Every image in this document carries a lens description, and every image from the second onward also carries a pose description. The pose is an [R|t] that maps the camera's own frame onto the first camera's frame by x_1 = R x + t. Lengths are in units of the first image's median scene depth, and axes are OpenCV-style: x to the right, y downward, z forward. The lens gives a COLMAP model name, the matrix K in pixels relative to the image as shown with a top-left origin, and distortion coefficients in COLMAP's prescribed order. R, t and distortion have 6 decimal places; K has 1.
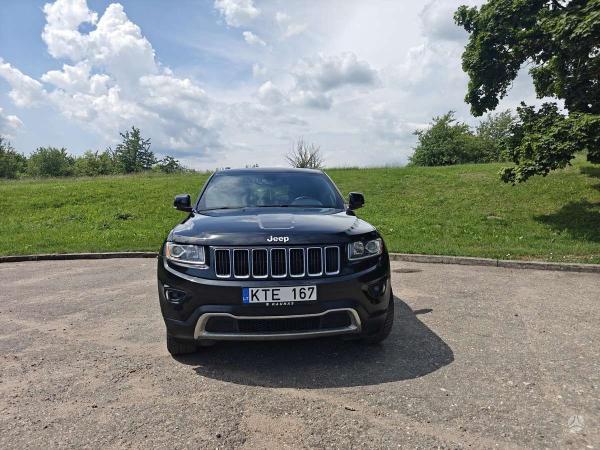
lens RADIAL K [[514.4, 0, 300.0], [0, 514.4, 225.0], [0, 0, 1]] dist [0.040095, -0.001509]
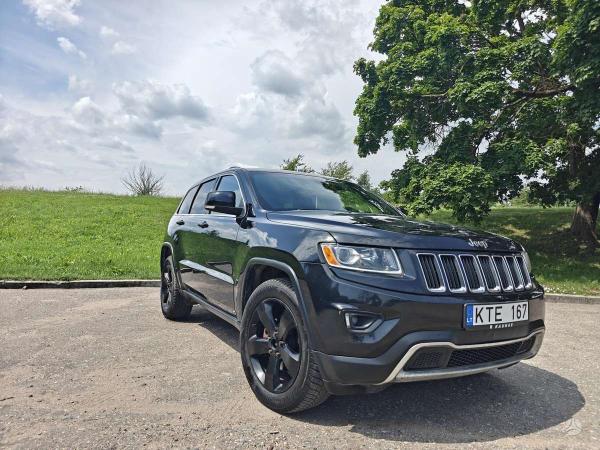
lens RADIAL K [[479.5, 0, 300.0], [0, 479.5, 225.0], [0, 0, 1]] dist [0.052542, -0.061269]
pose [[0.866357, 0.062188, 0.495538, -0.197352], [-0.015687, 0.995116, -0.097457, 0.022939], [-0.499179, 0.076659, 0.863101, 0.150591]]
